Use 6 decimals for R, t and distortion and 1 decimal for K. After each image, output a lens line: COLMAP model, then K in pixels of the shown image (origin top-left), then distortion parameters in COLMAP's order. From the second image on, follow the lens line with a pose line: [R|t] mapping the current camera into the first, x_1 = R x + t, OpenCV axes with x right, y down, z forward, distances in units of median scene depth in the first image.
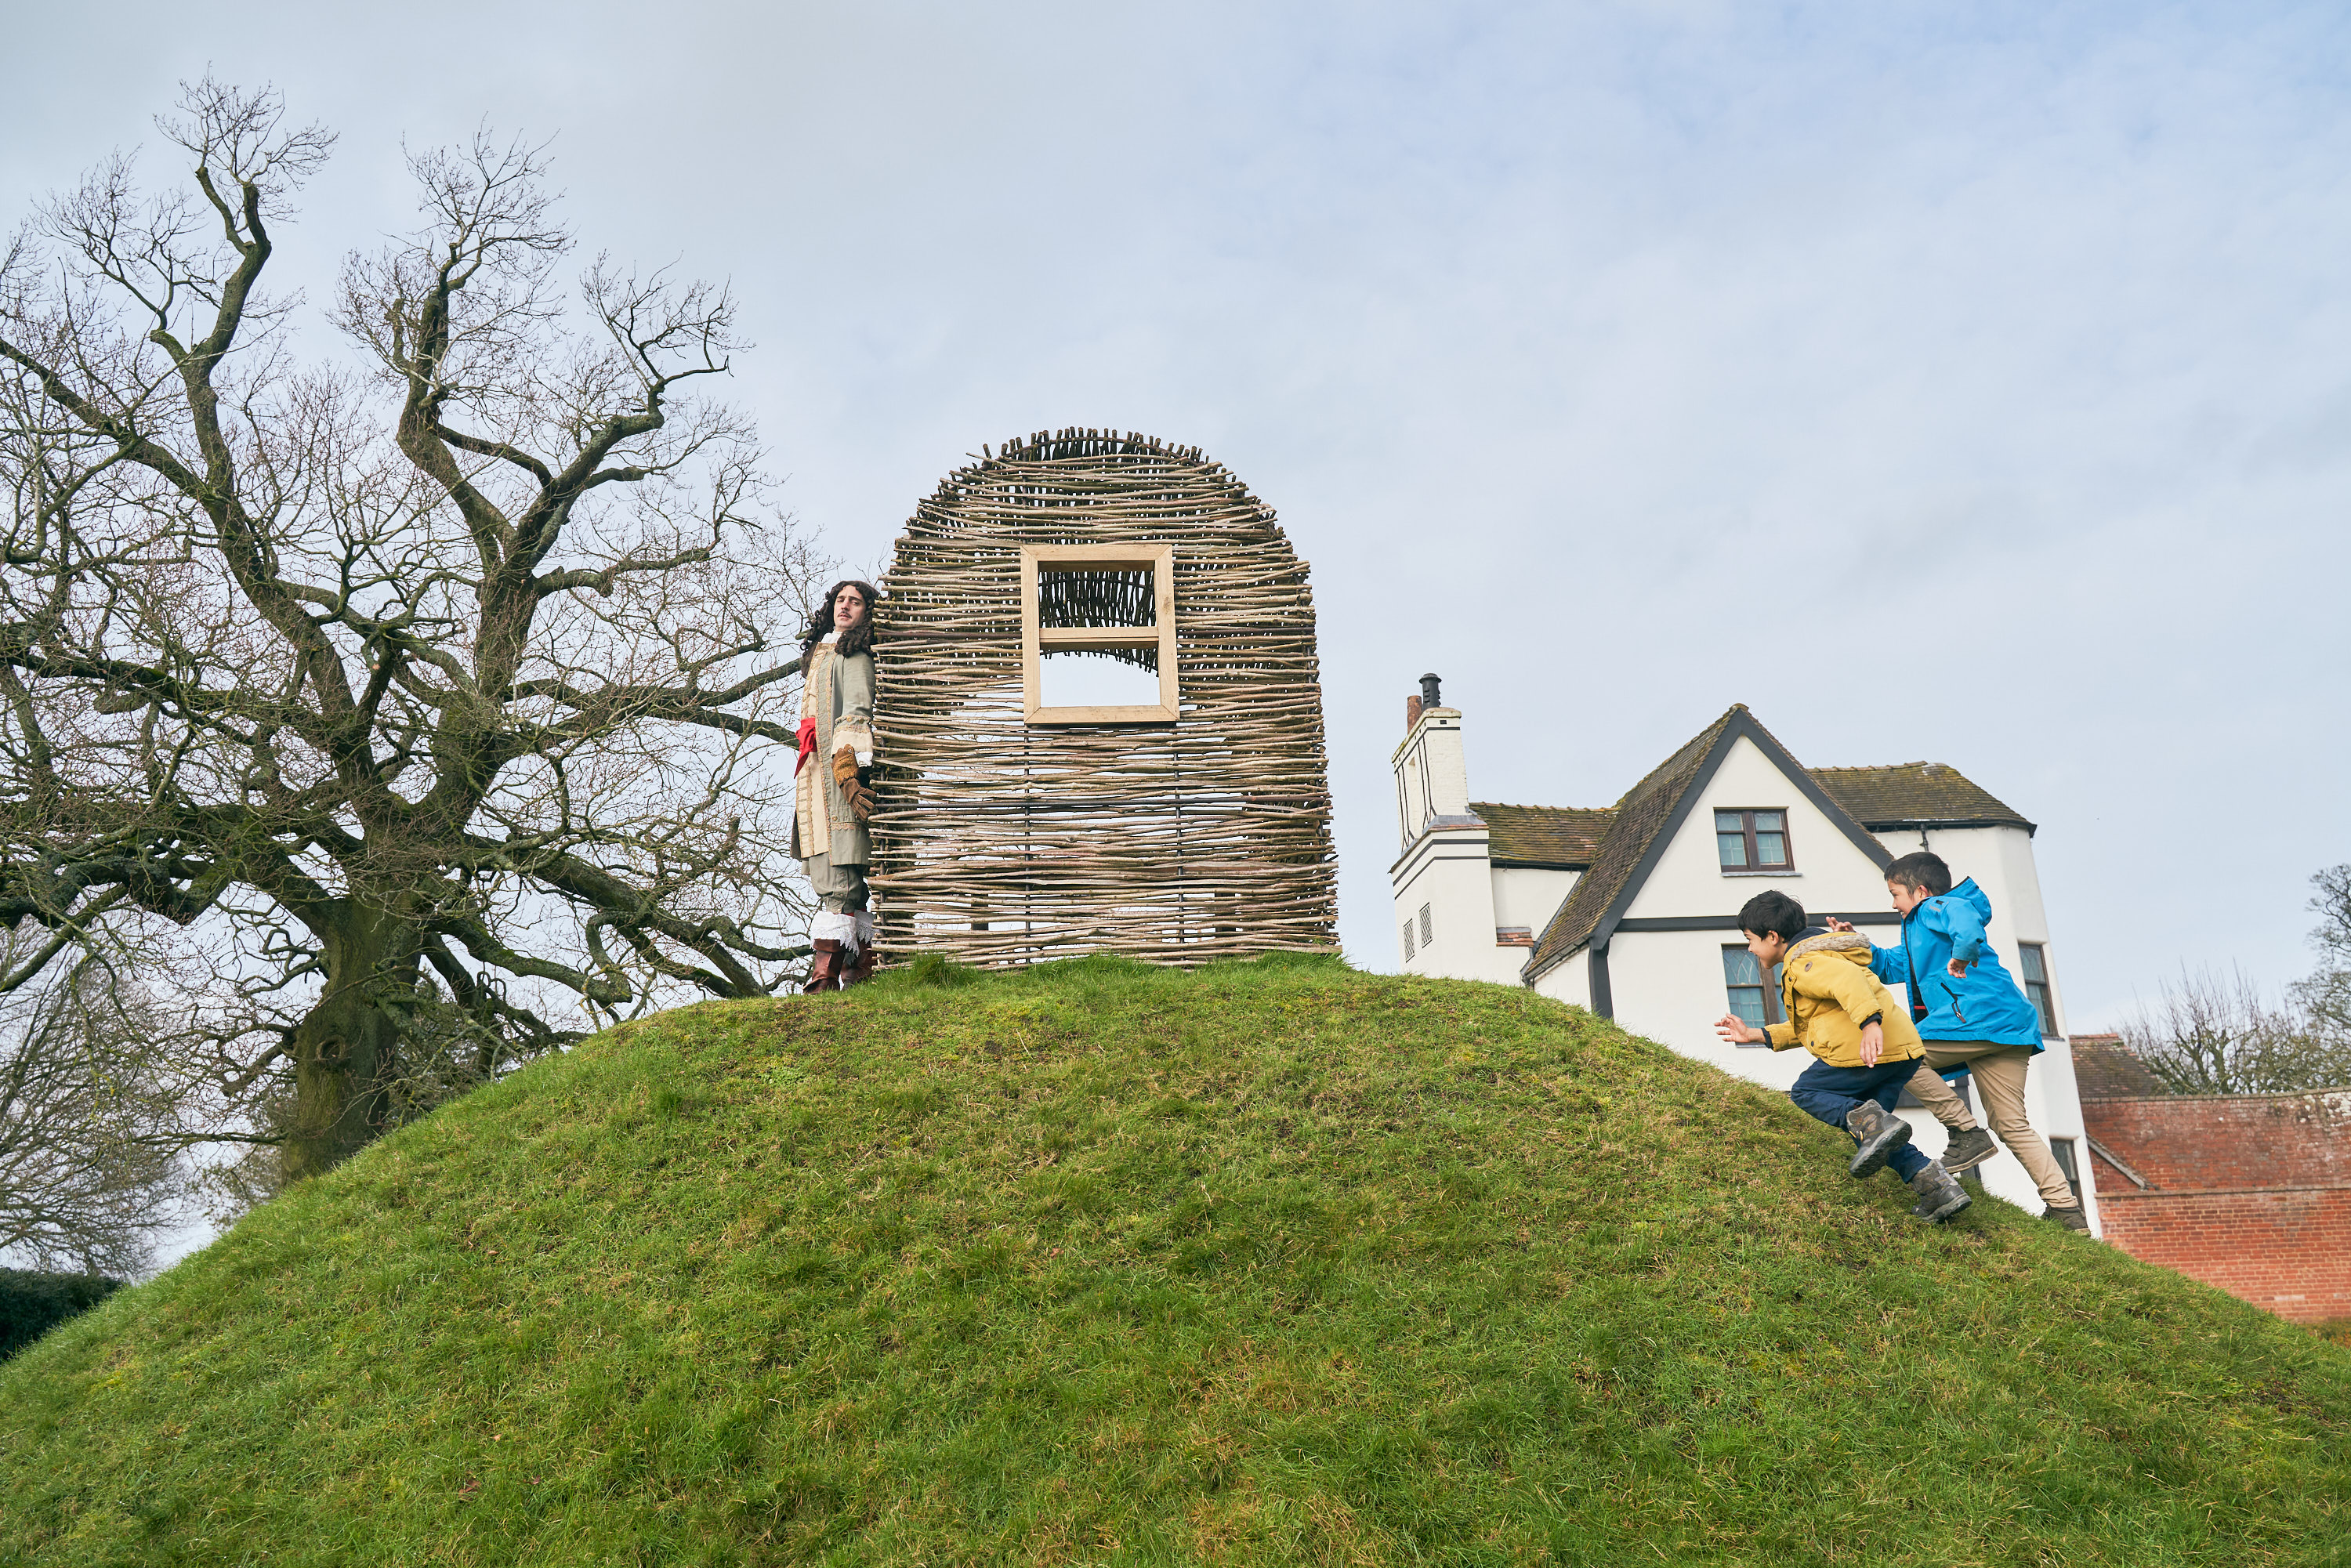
lens RADIAL K [[1912.3, 0, 1175.8], [0, 1912.3, 781.1], [0, 0, 1]] dist [0.002130, 0.004199]
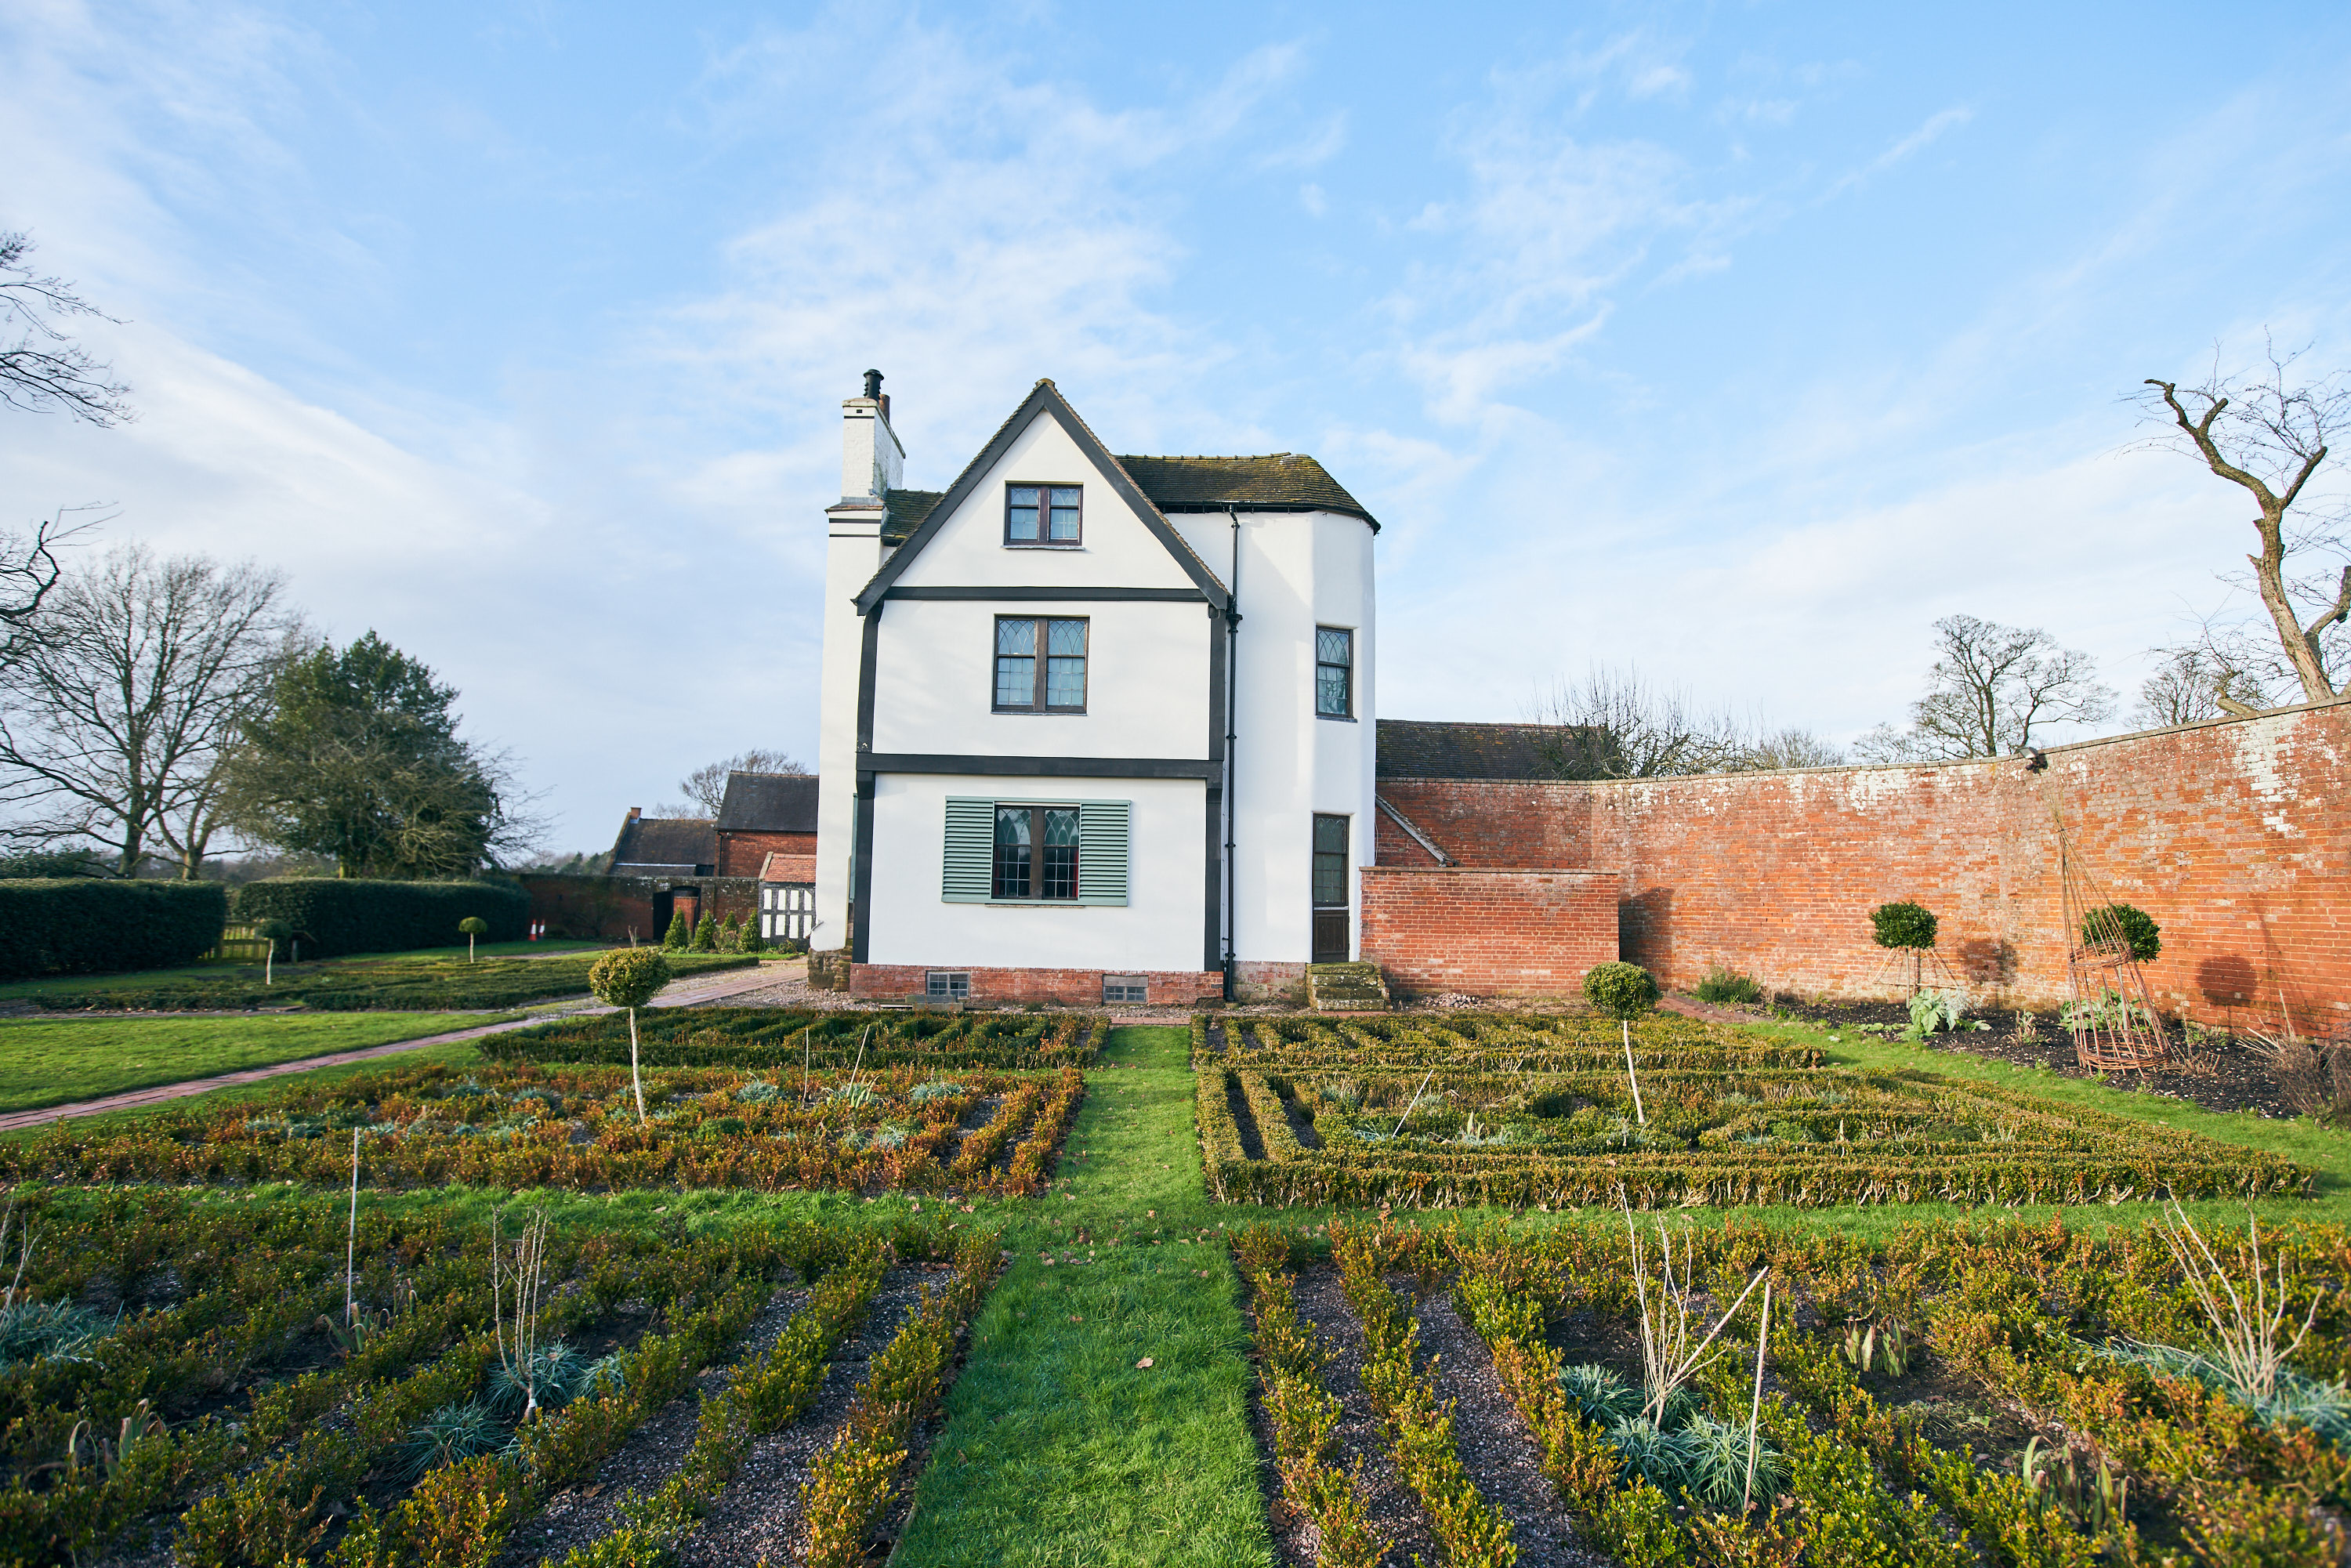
lens RADIAL K [[1177.7, 0, 1173.2], [0, 1177.7, 788.8], [0, 0, 1]] dist [-0.006923, -0.000251]
pose [[0.992647, 0.048129, -0.111069, 0.442973], [-0.025979, 0.980882, 0.192862, 0.050946], [0.118228, -0.188558, 0.974920, 0.360461]]
